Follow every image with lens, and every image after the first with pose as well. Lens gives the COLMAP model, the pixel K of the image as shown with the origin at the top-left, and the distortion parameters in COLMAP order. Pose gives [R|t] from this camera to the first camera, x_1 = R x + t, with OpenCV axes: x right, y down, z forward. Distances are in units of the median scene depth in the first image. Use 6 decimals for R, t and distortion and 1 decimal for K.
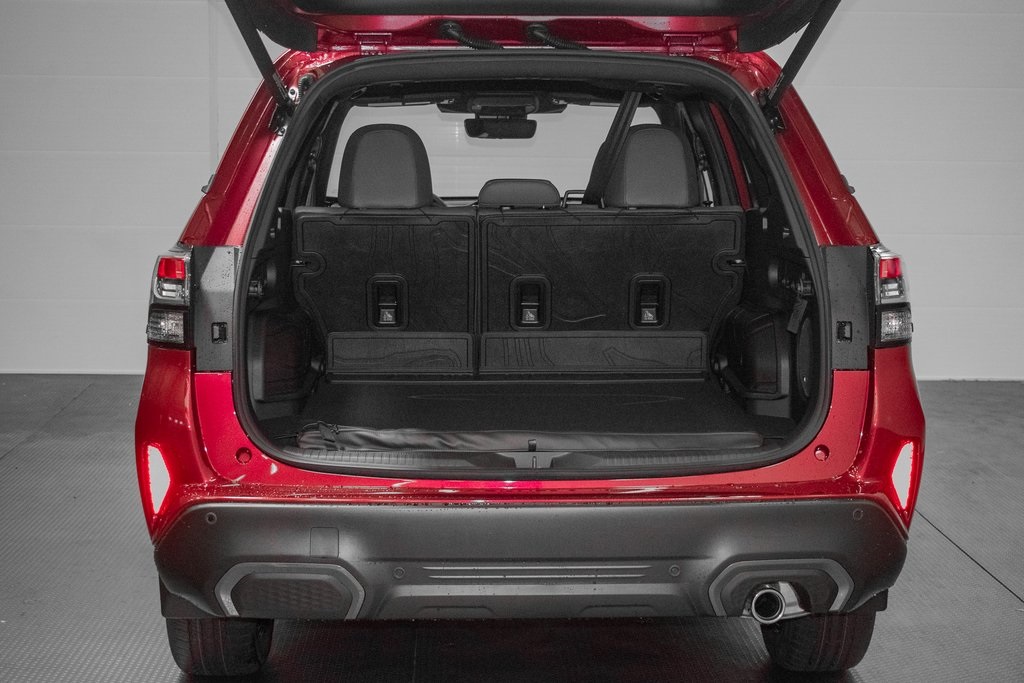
lens RADIAL K [[1707.8, 0, 512.0], [0, 1707.8, 341.5], [0, 0, 1]] dist [0.009369, 0.017247]
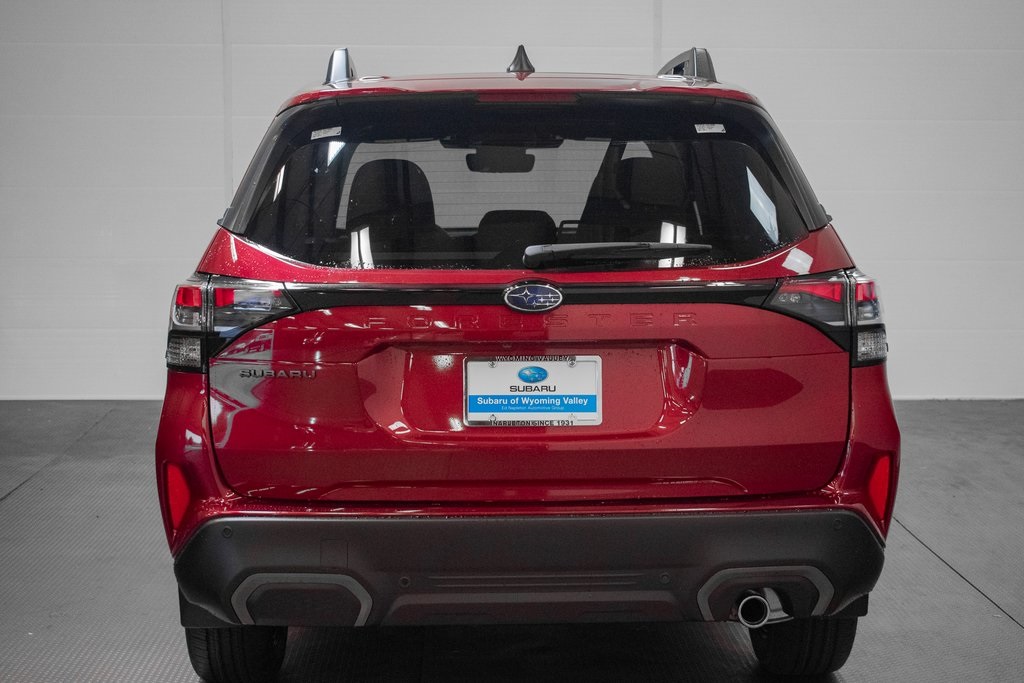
lens RADIAL K [[1651.3, 0, 512.0], [0, 1651.3, 341.5], [0, 0, 1]] dist [0.013892, 0.002639]
pose [[0.999967, -0.007346, -0.003351, 0.004641], [0.007292, 0.999846, -0.015947, 0.002776], [0.003468, 0.015922, 0.999867, -0.026216]]
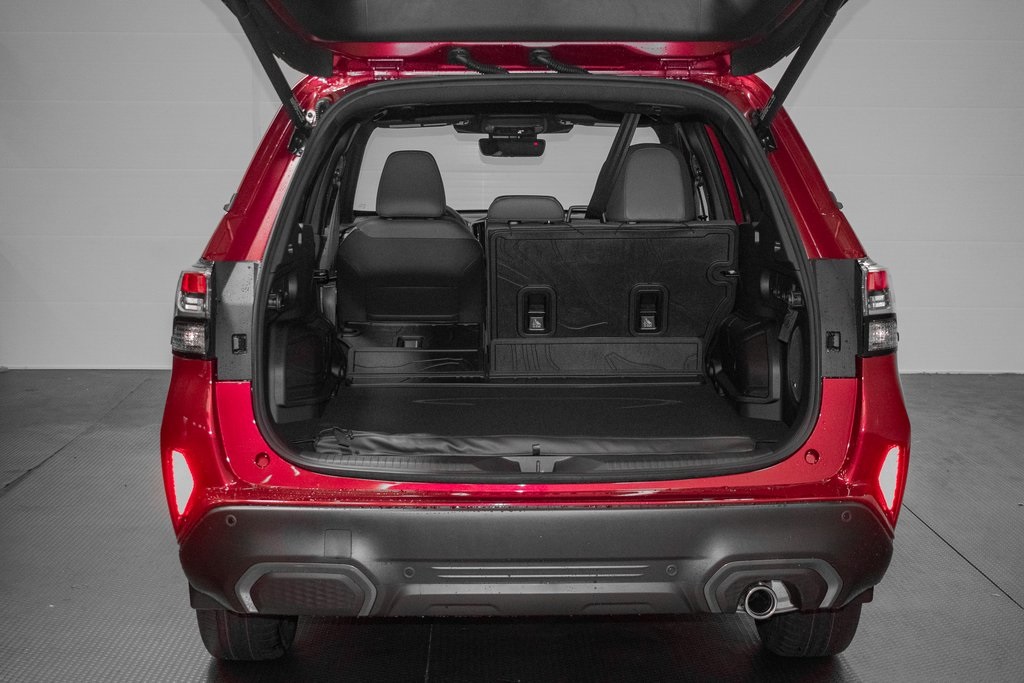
lens RADIAL K [[1485.8, 0, 512.0], [0, 1485.8, 341.5], [0, 0, 1]] dist [0.000834, -0.018355]
pose [[0.999886, -0.002464, -0.014888, 0.010452], [0.002576, 0.999969, 0.007501, -0.012615], [0.014869, -0.007539, 0.999861, 0.081878]]
